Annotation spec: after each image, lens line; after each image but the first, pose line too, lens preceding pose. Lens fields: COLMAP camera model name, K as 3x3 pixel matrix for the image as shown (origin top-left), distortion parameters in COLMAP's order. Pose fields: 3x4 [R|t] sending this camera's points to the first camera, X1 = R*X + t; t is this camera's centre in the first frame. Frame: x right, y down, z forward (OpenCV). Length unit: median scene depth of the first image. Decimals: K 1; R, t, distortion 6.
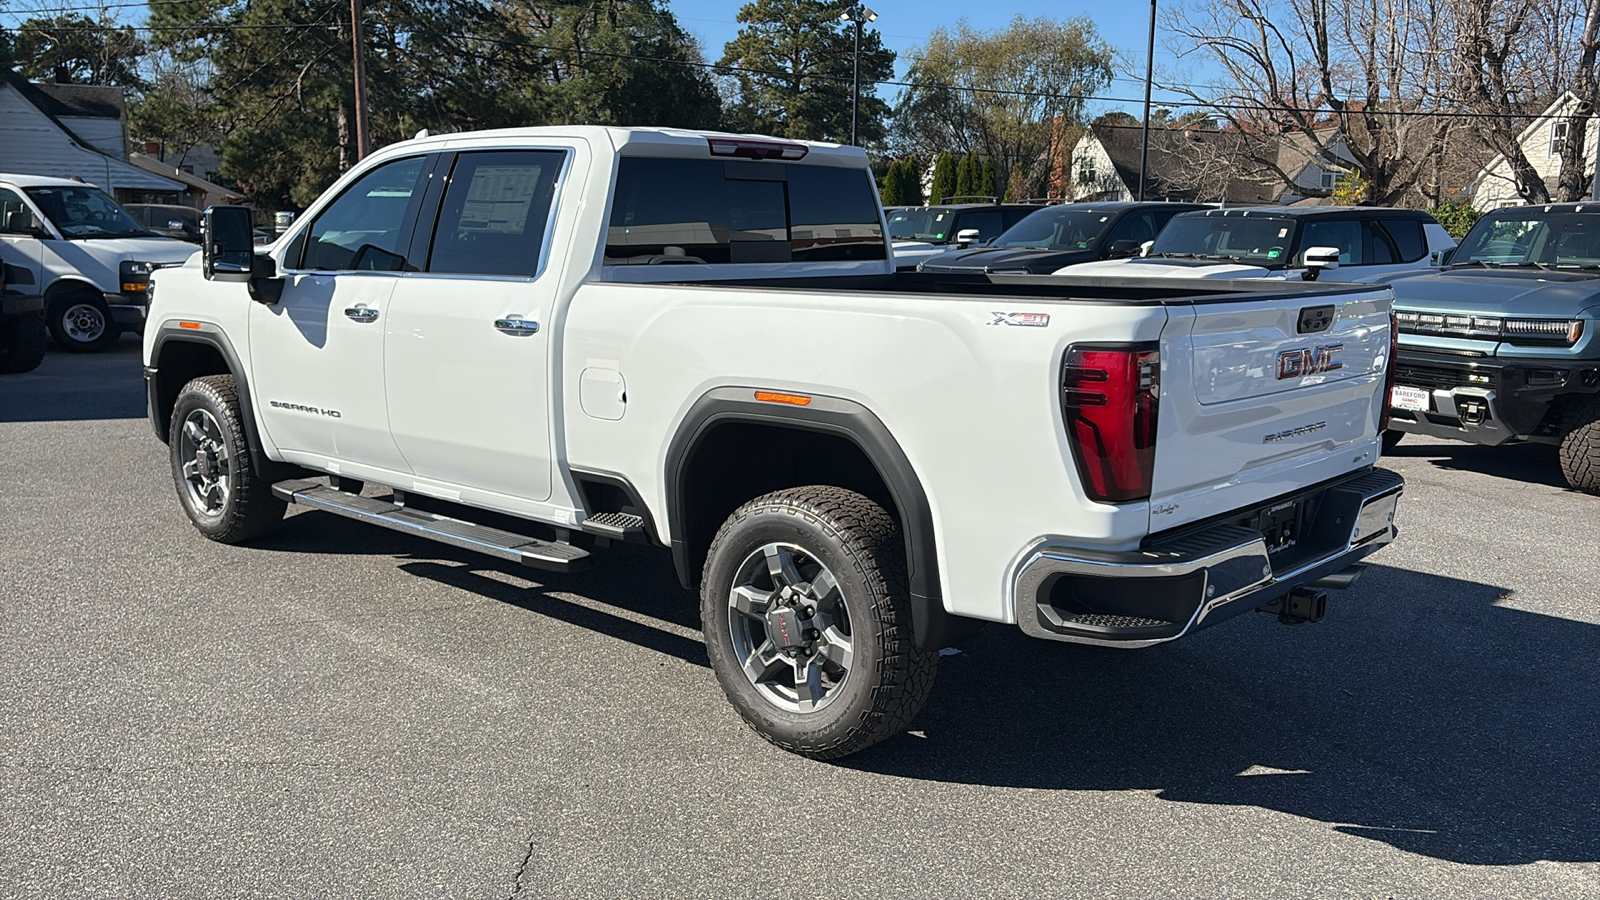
lens RADIAL K [[1410.2, 0, 800.0], [0, 1410.2, 450.0], [0, 0, 1]] dist [0.052052, -0.045310]
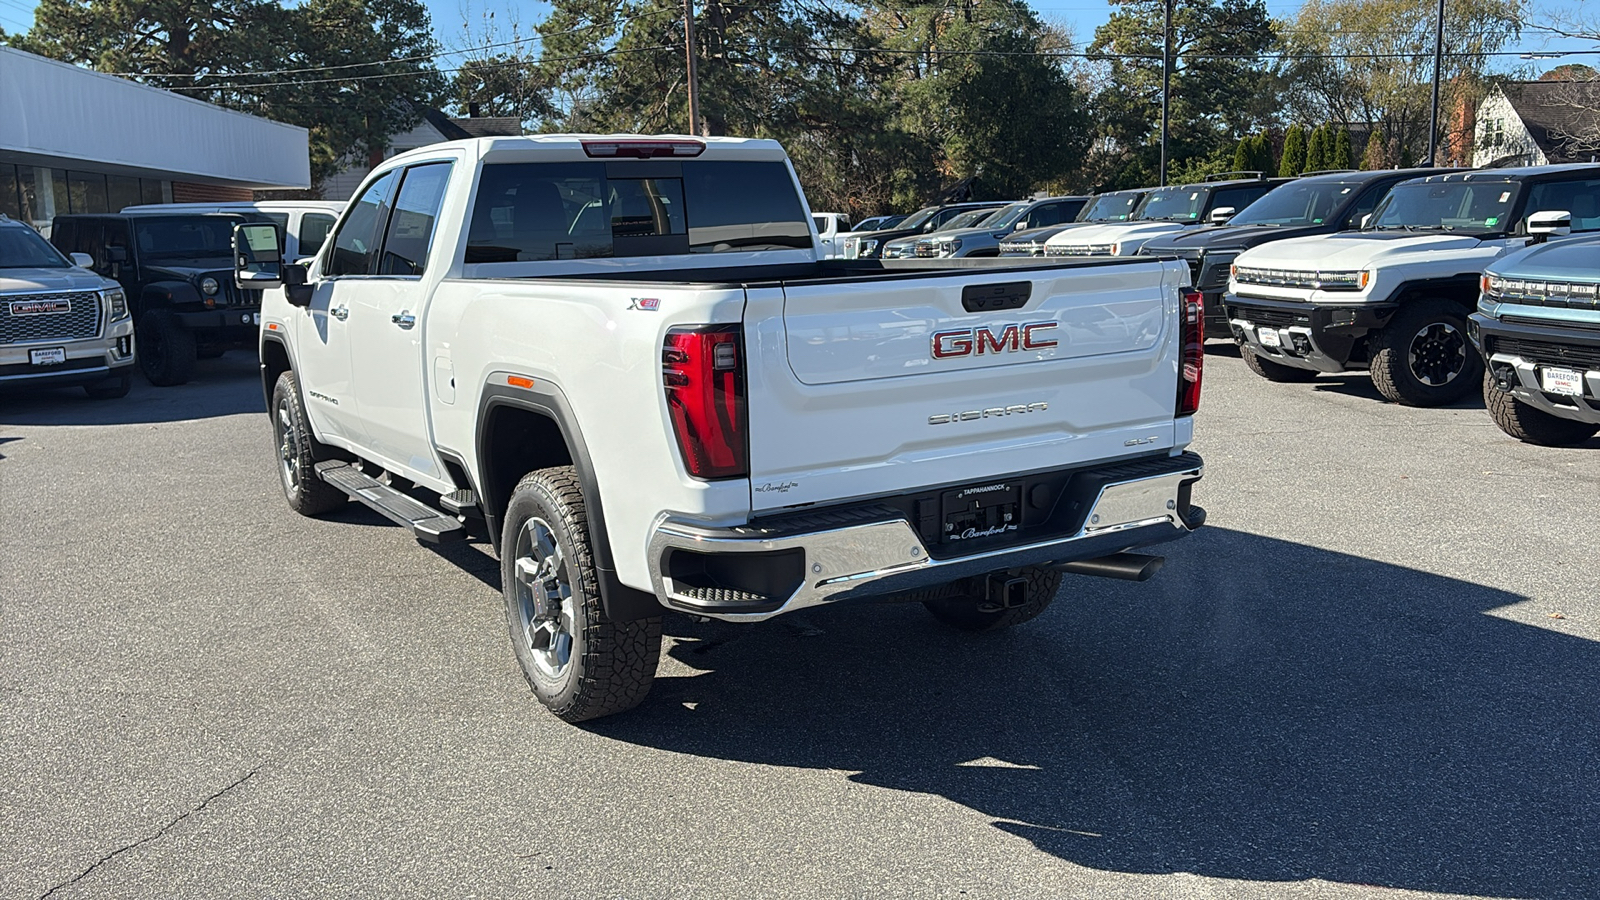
lens RADIAL K [[1418.8, 0, 776.1], [0, 1418.8, 411.4], [0, 0, 1]] dist [0.032996, -0.007740]
pose [[0.951077, -0.001990, -0.308948, 0.334569], [-0.005113, 0.999741, -0.022179, 0.005843], [0.308913, 0.022674, 0.950820, 0.019157]]
